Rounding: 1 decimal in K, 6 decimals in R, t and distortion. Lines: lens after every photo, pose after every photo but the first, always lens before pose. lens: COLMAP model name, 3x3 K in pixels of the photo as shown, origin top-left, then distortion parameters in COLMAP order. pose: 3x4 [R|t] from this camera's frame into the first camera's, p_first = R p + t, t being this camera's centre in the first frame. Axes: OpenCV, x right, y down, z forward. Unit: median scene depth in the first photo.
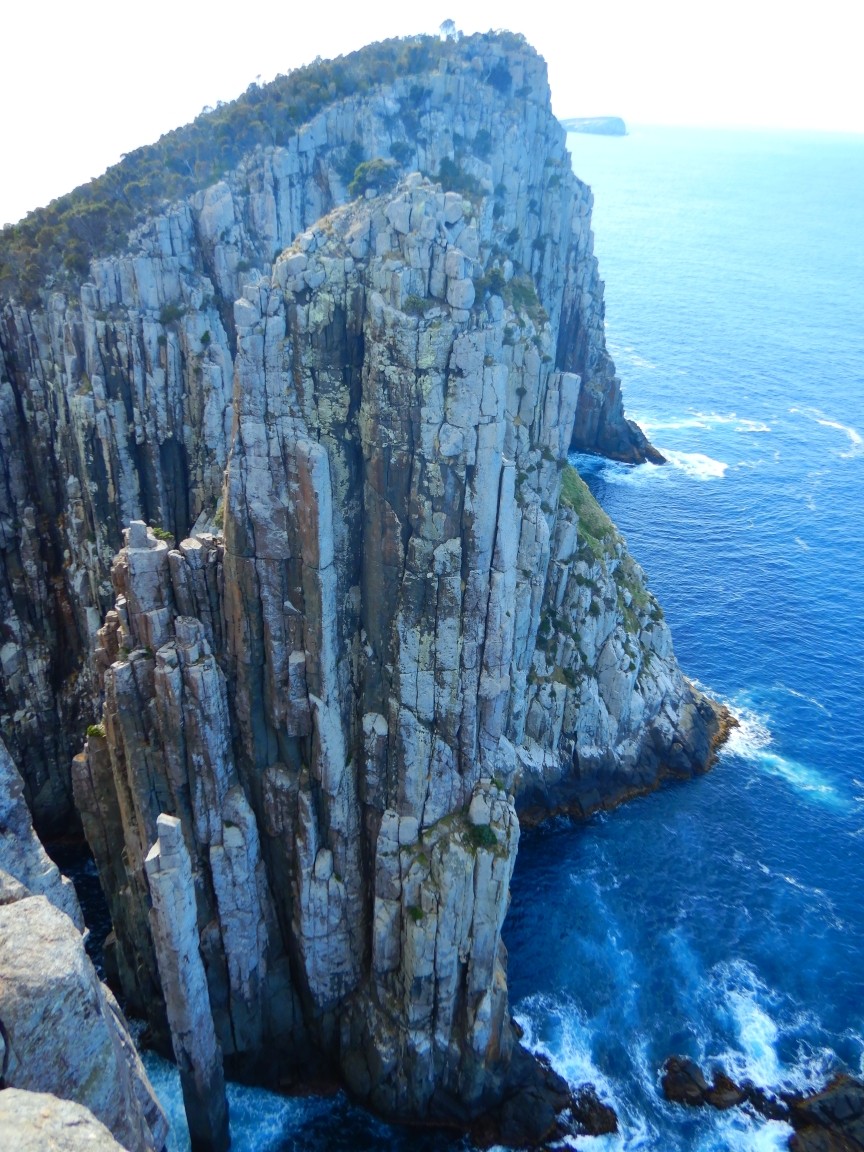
lens RADIAL K [[929.0, 0, 435.6], [0, 929.0, 574.9], [0, 0, 1]] dist [0.003197, -0.008109]
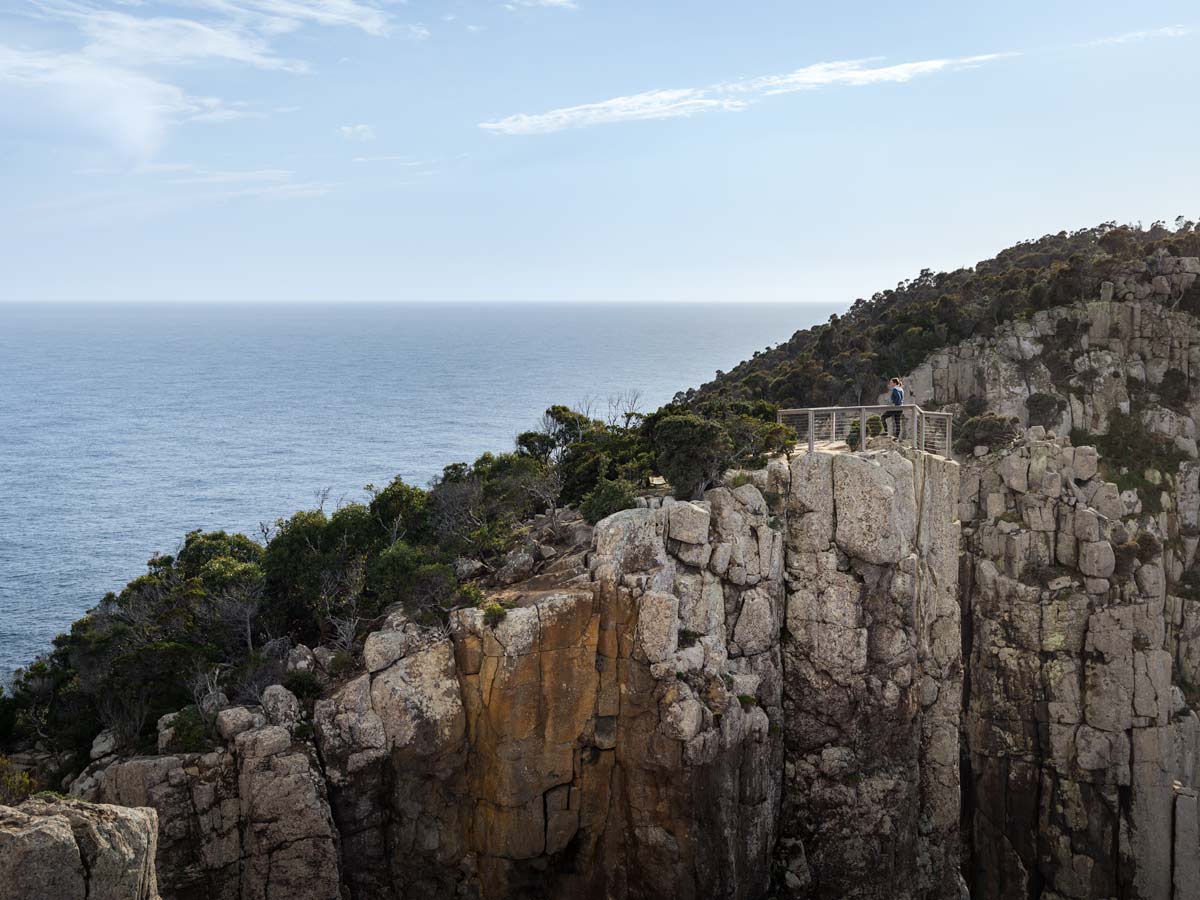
lens RADIAL K [[967.7, 0, 601.0], [0, 967.7, 451.9], [0, 0, 1]] dist [0.003197, -0.008109]
pose [[0.908312, -0.026595, -0.417447, -0.012913], [-0.132848, 0.927967, -0.348179, -0.043863], [0.396637, 0.371712, 0.839351, 0.094405]]
